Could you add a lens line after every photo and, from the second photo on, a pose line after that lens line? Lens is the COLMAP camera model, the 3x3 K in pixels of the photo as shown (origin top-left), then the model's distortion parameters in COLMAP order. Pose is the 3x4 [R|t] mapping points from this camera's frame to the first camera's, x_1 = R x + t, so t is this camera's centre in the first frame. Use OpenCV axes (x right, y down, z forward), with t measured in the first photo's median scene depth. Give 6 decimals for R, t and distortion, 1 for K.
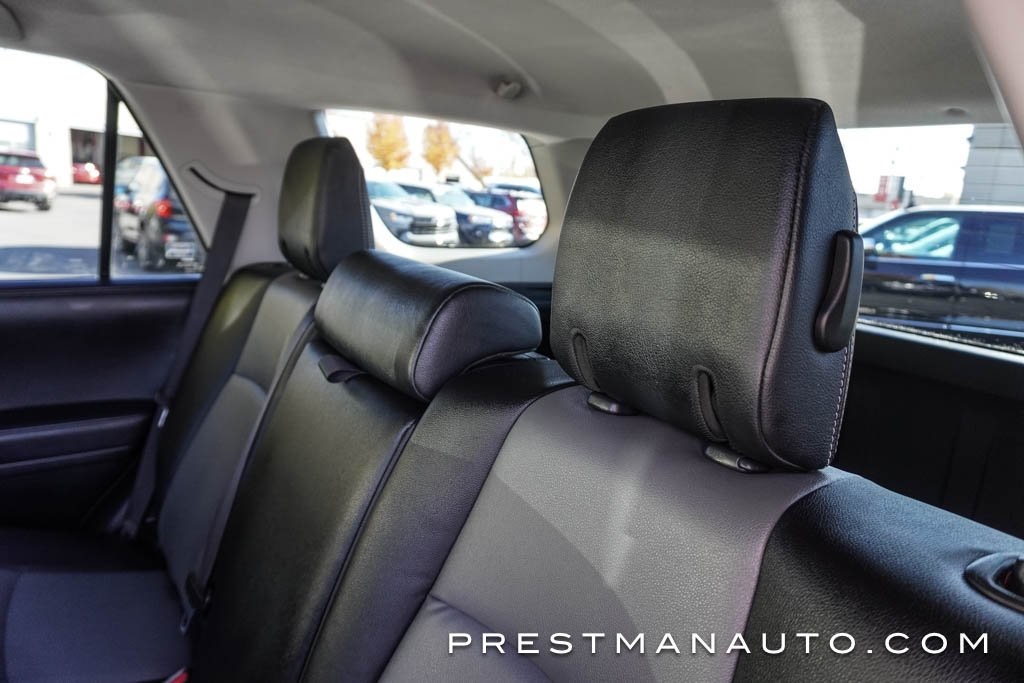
lens RADIAL K [[689.4, 0, 515.4], [0, 689.4, 345.4], [0, 0, 1]] dist [-0.030454, 0.021932]
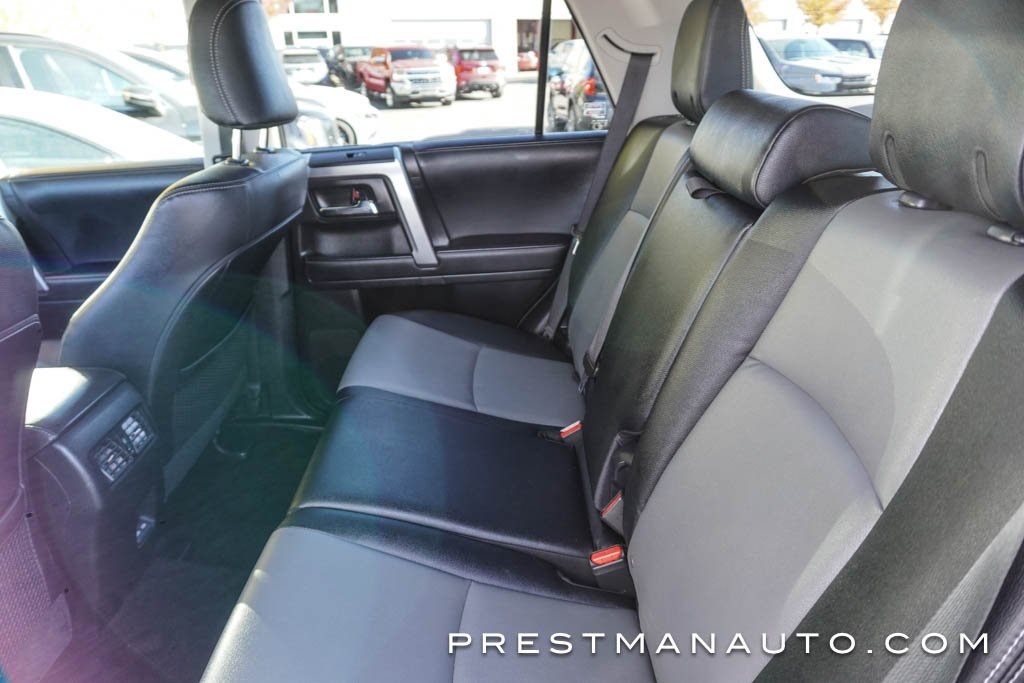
lens RADIAL K [[689.4, 0, 506.2], [0, 689.4, 346.4], [0, 0, 1]] dist [-0.030454, 0.021932]
pose [[0.833081, 0.122570, -0.539401, 0.090412], [-0.026314, 0.982819, 0.182689, 0.057898], [0.552525, -0.138001, 0.821992, -0.147424]]
